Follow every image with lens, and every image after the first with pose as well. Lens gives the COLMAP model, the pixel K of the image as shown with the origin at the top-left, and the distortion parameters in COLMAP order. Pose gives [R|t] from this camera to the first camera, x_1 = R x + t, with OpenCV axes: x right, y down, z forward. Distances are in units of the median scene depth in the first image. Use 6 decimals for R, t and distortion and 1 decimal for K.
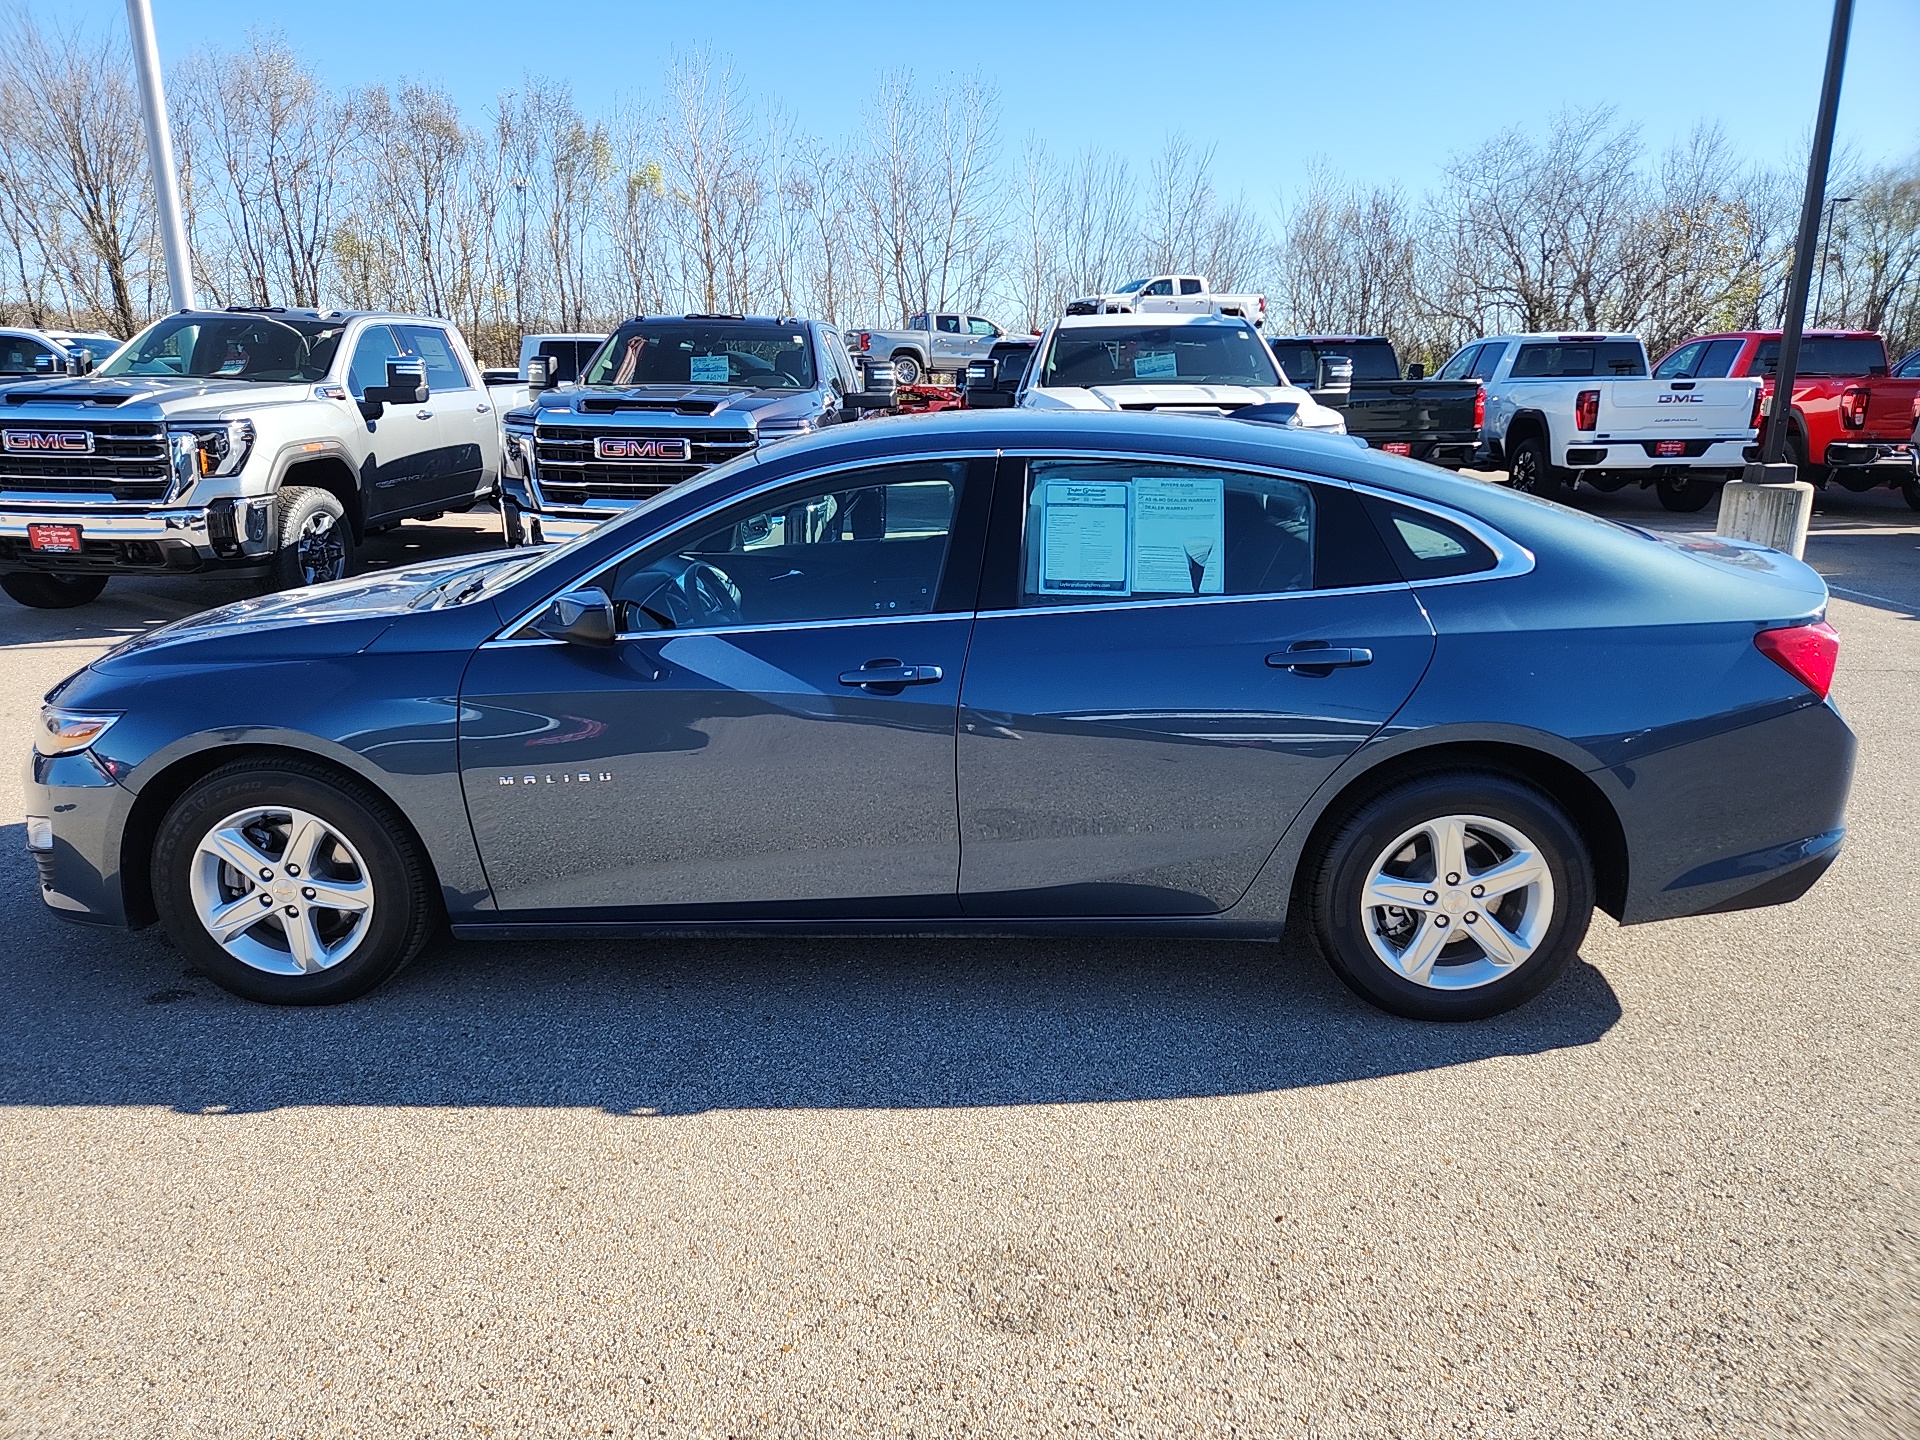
lens RADIAL K [[1269.0, 0, 950.0], [0, 1269.0, 733.5], [0, 0, 1]] dist [0.082710, -0.057307]
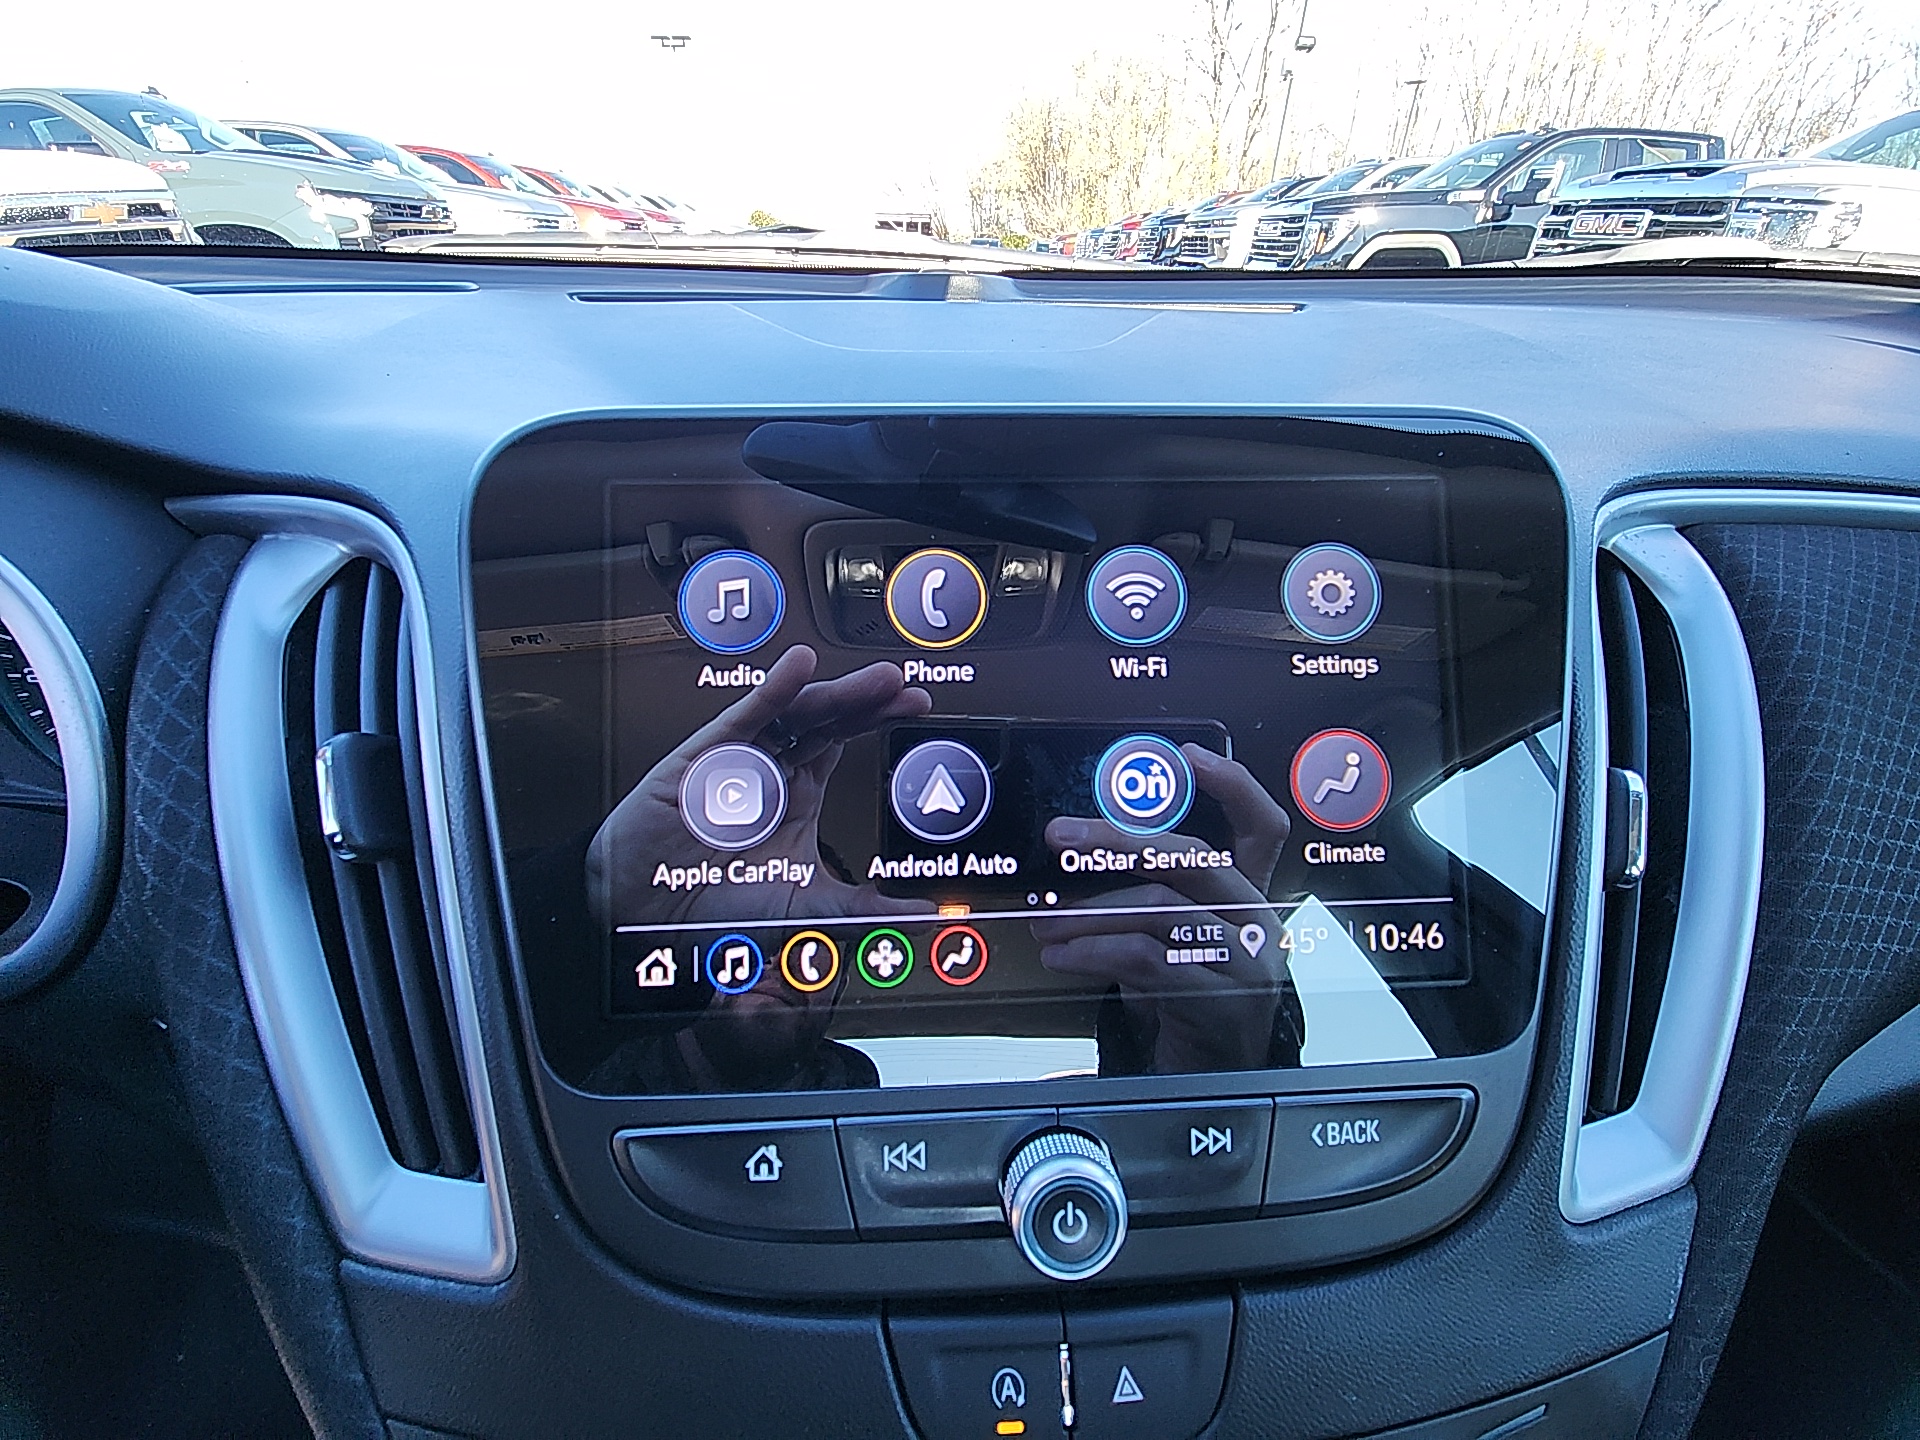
lens RADIAL K [[770.9, 0, 952.1], [0, 770.9, 701.8], [0, 0, 1]] dist [0.013998, -0.009682]
pose [[0.077894, 0.507093, -0.858364, -0.085741], [-0.280865, 0.837269, 0.469143, -0.067659], [0.956581, 0.204541, 0.207643, 0.511145]]
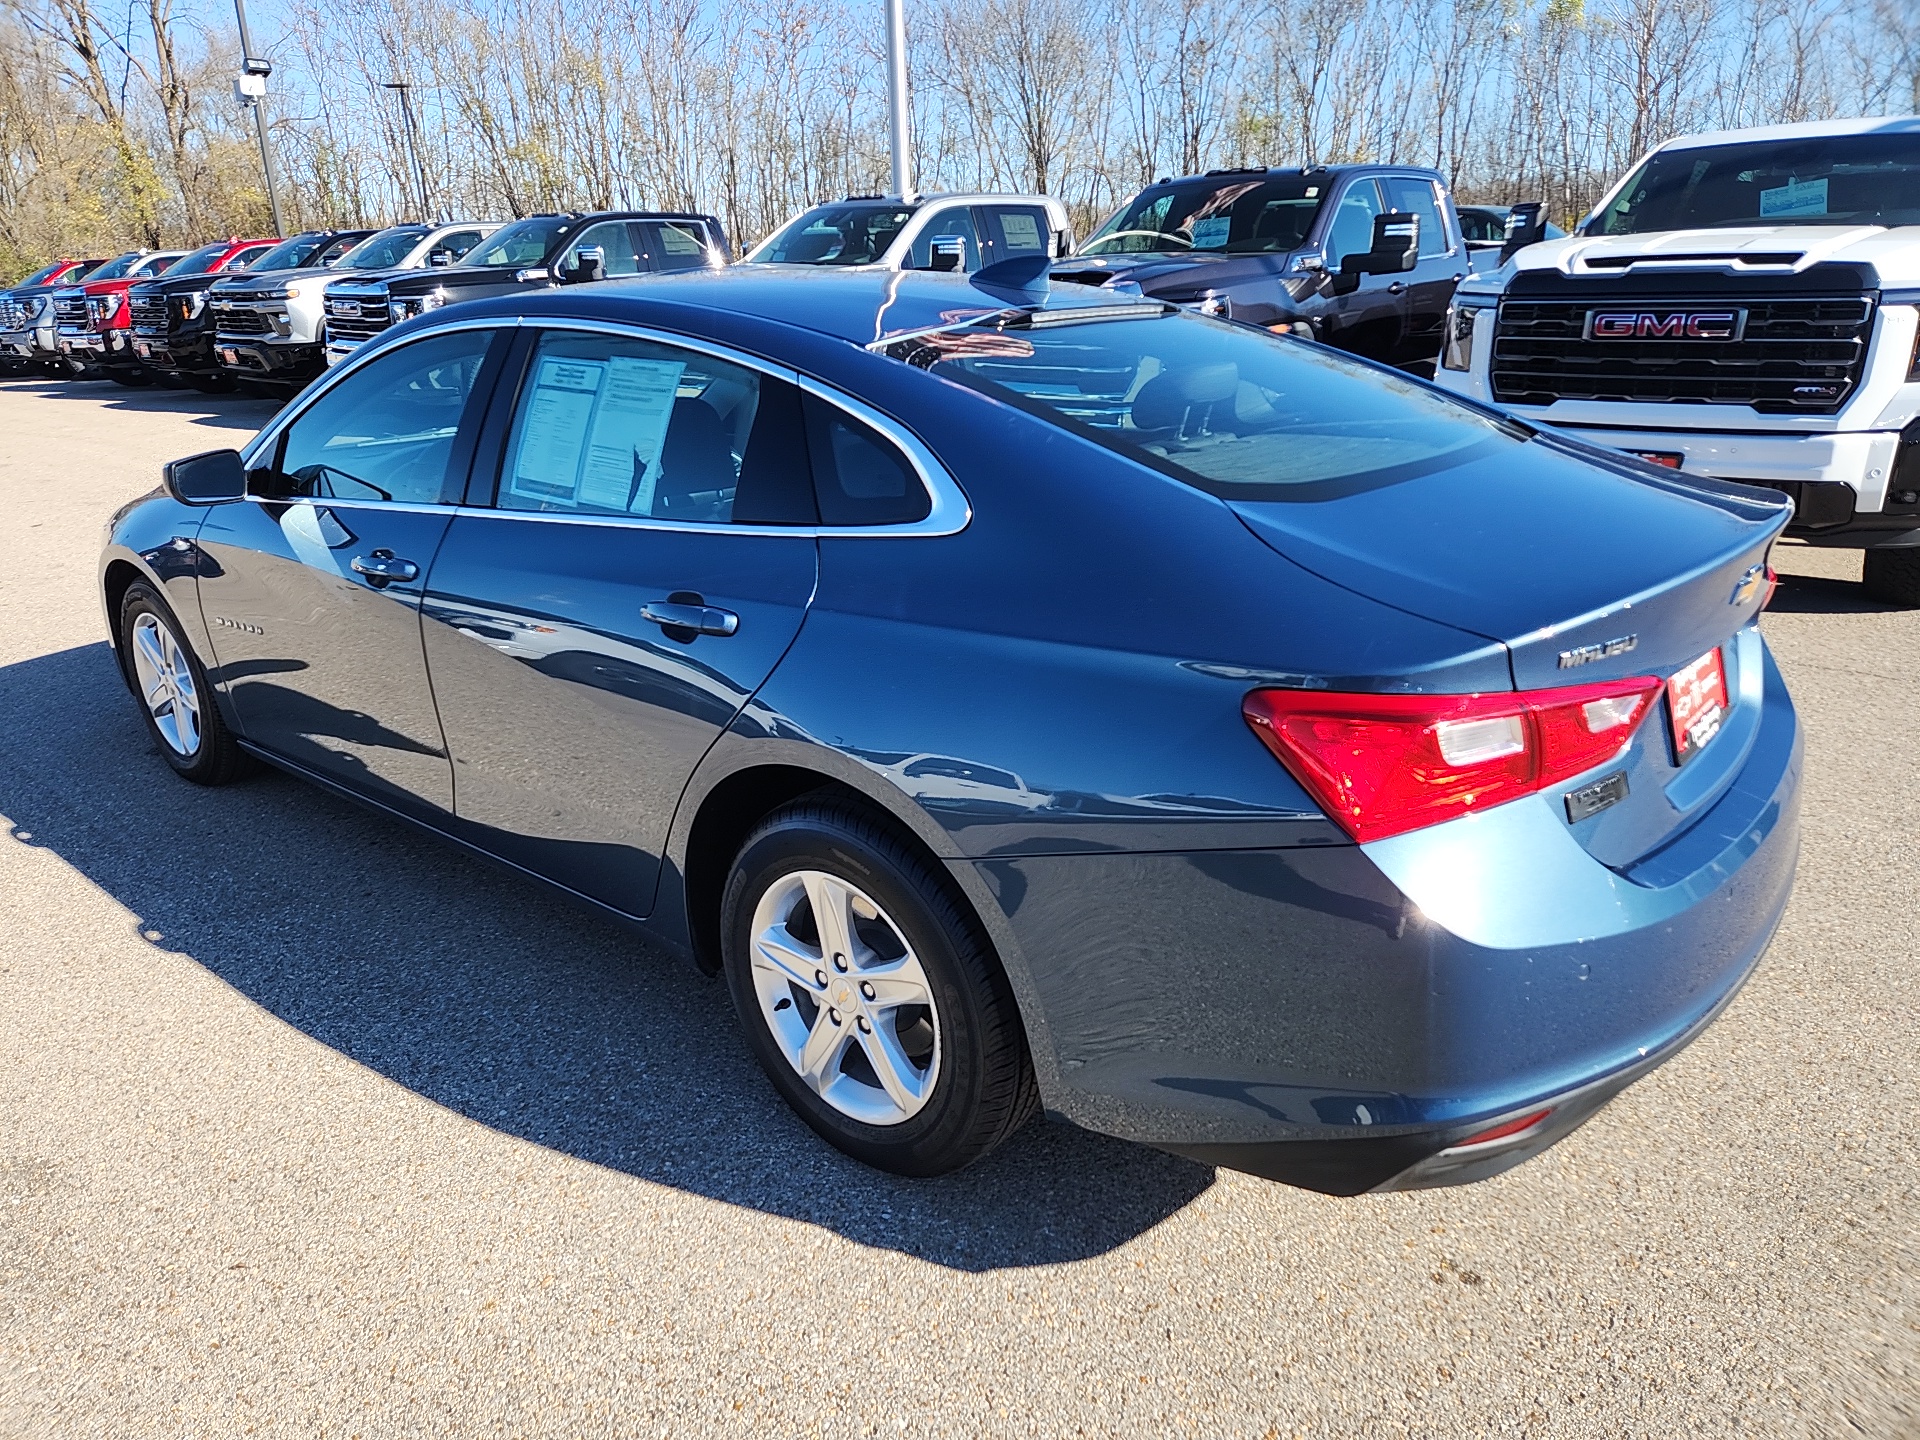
lens RADIAL K [[1269.0, 0, 950.0], [0, 1269.0, 733.5], [0, 0, 1]] dist [0.082710, -0.057307]
pose [[0.775830, 0.197816, -0.599130, 0.343350], [-0.144787, 0.980058, 0.136099, -0.045909], [0.614104, -0.018844, 0.789000, 0.206015]]
